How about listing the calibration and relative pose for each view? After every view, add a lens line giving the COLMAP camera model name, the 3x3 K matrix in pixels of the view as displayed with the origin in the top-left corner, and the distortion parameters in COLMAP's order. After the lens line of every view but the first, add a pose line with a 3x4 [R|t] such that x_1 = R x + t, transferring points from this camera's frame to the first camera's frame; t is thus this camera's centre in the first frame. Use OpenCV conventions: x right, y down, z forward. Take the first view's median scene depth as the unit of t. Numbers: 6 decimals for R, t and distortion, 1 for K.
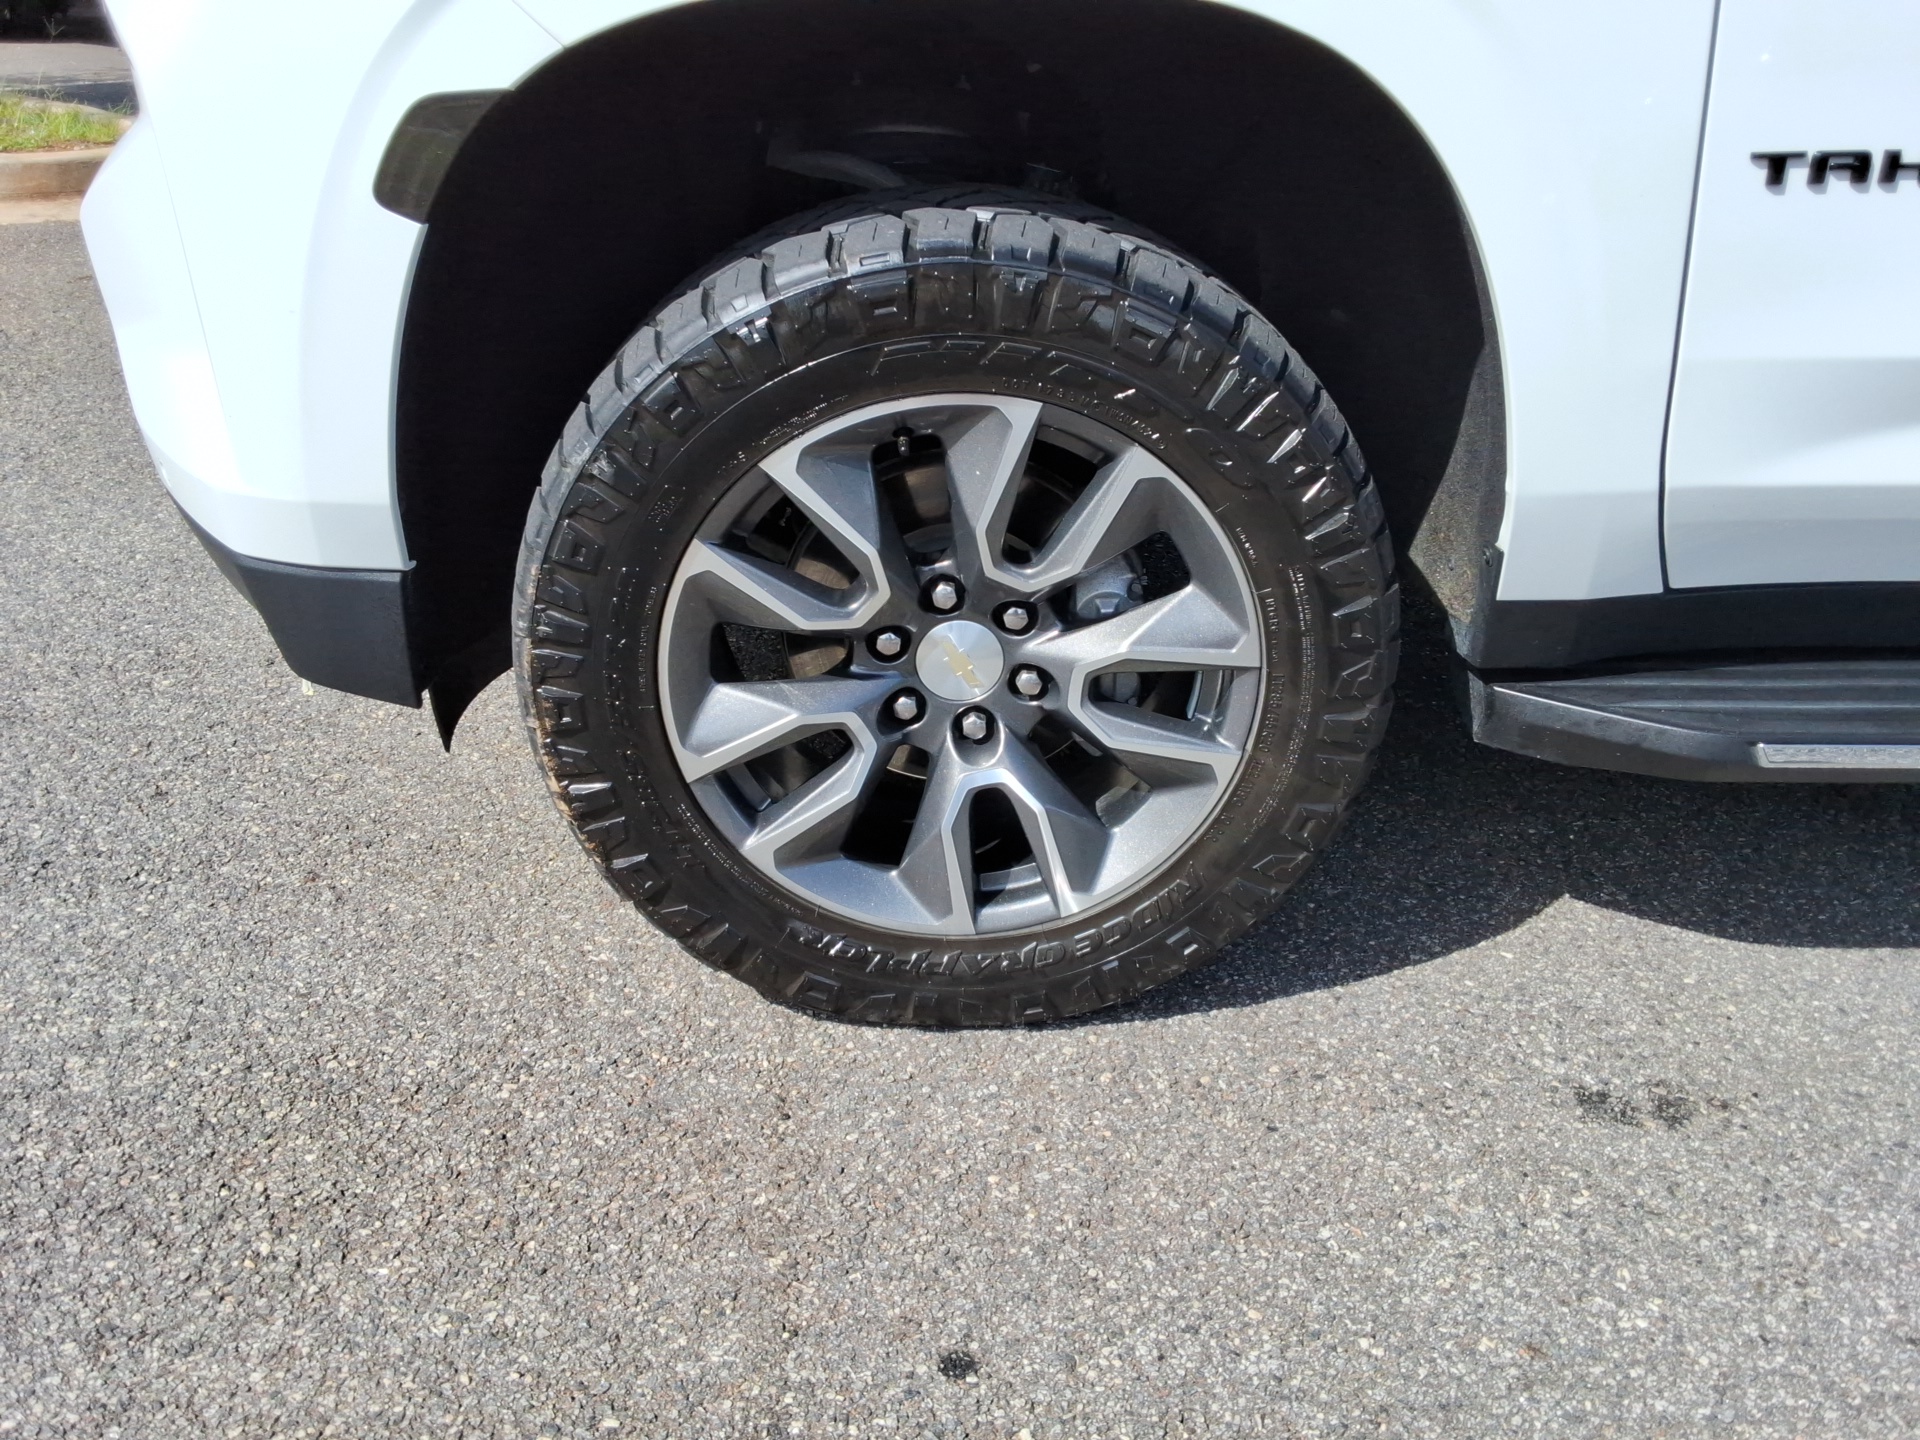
lens RADIAL K [[1551.8, 0, 973.7], [0, 1551.8, 700.7], [0, 0, 1]] dist [0.117111, -0.187570]
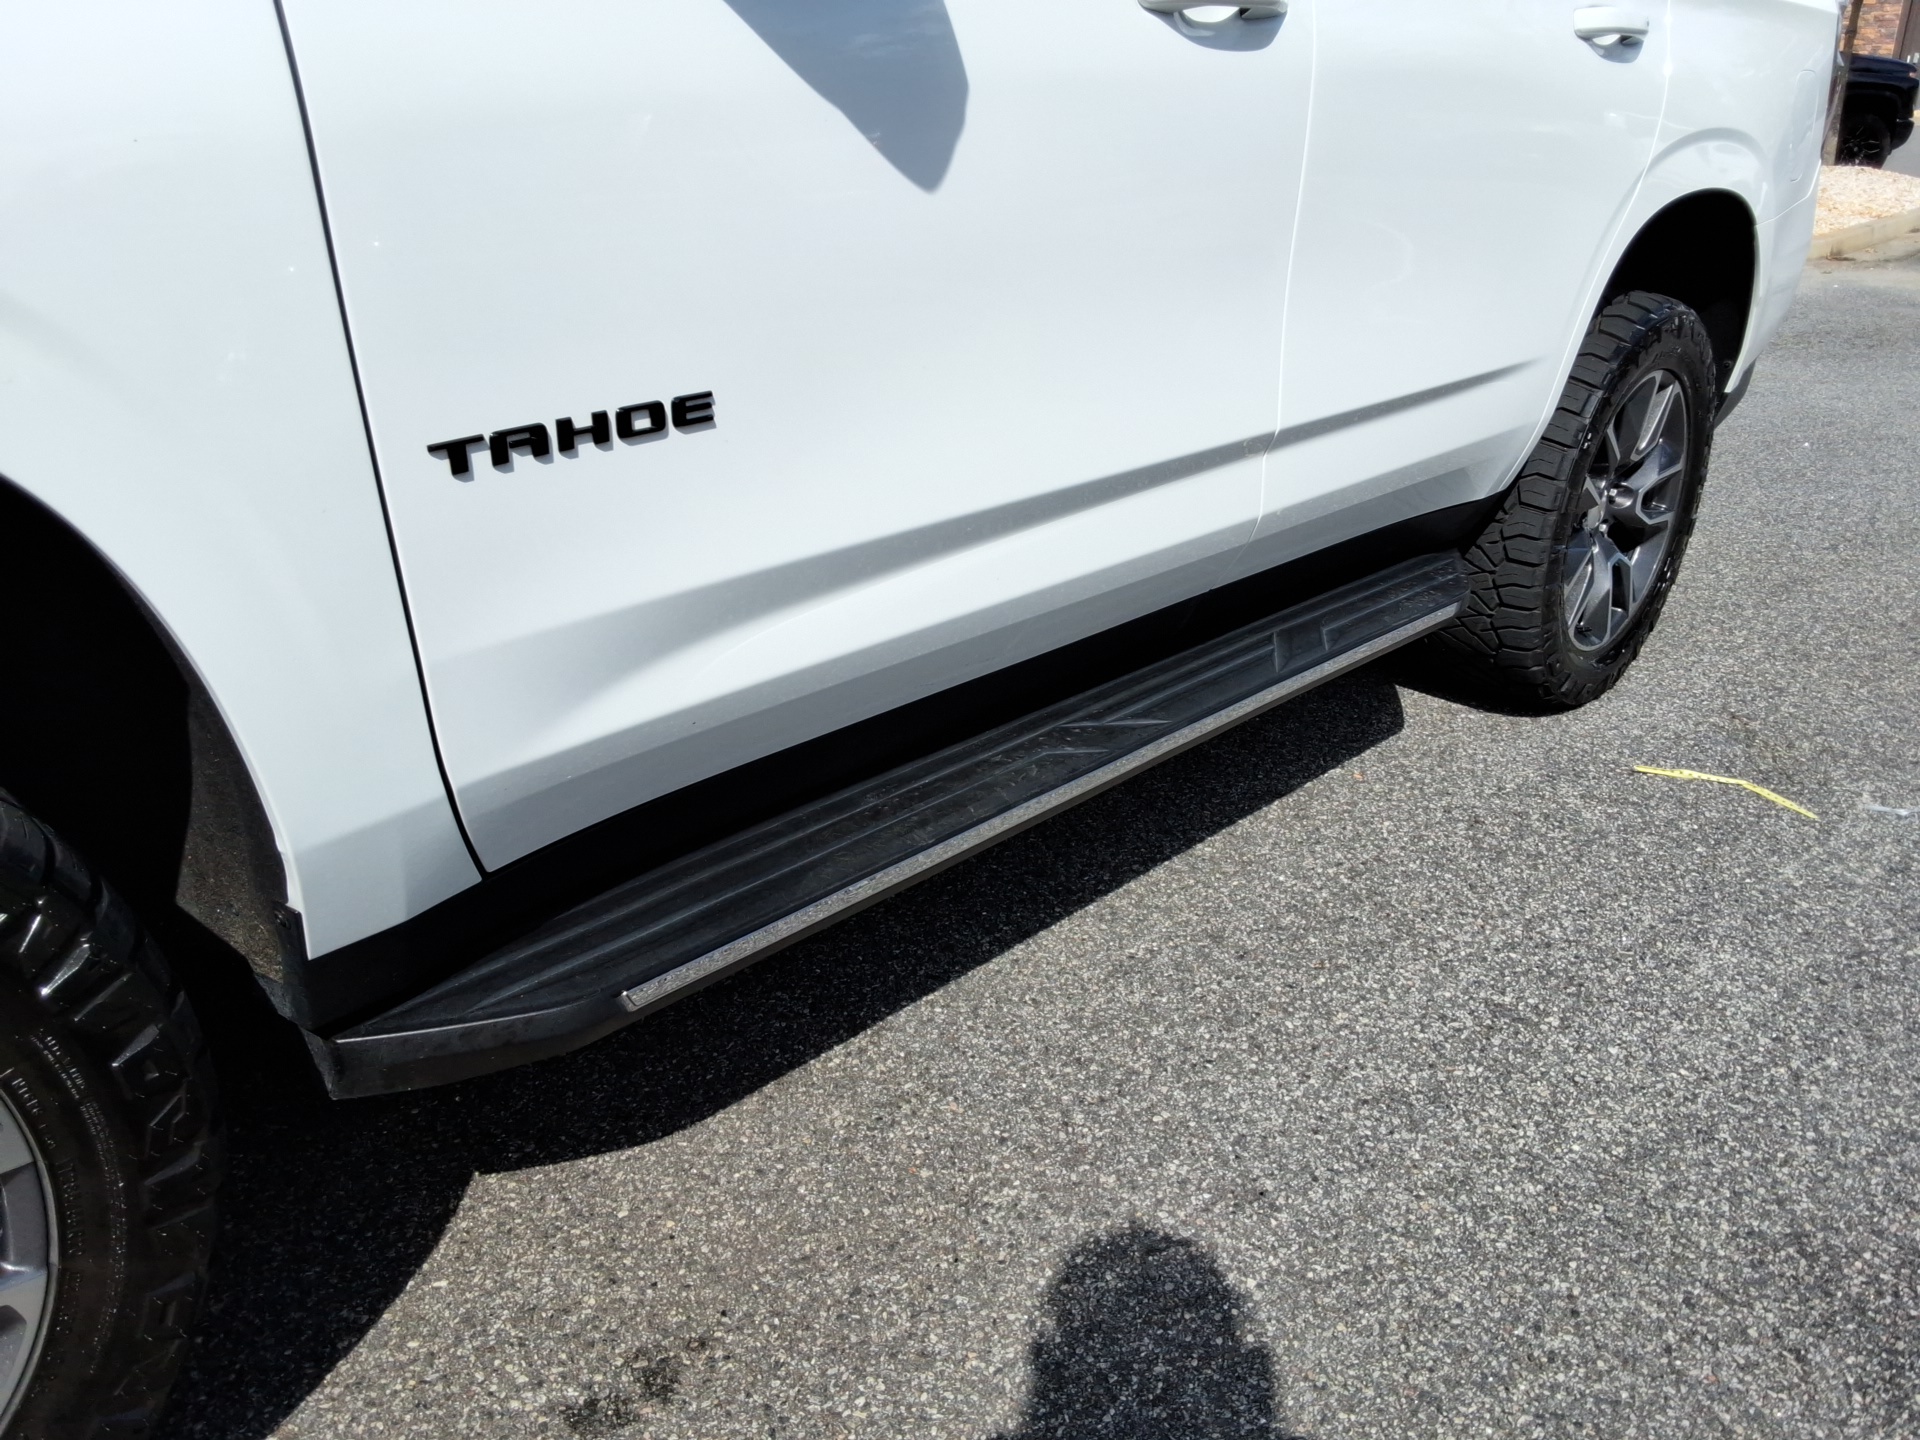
lens RADIAL K [[1551.8, 0, 977.5], [0, 1551.8, 693.4], [0, 0, 1]] dist [0.117111, -0.187570]
pose [[0.693965, -0.267686, 0.668399, 0.051677], [0.303738, 0.950514, 0.065313, -0.140542], [-0.652806, 0.157693, 0.740930, 0.108526]]
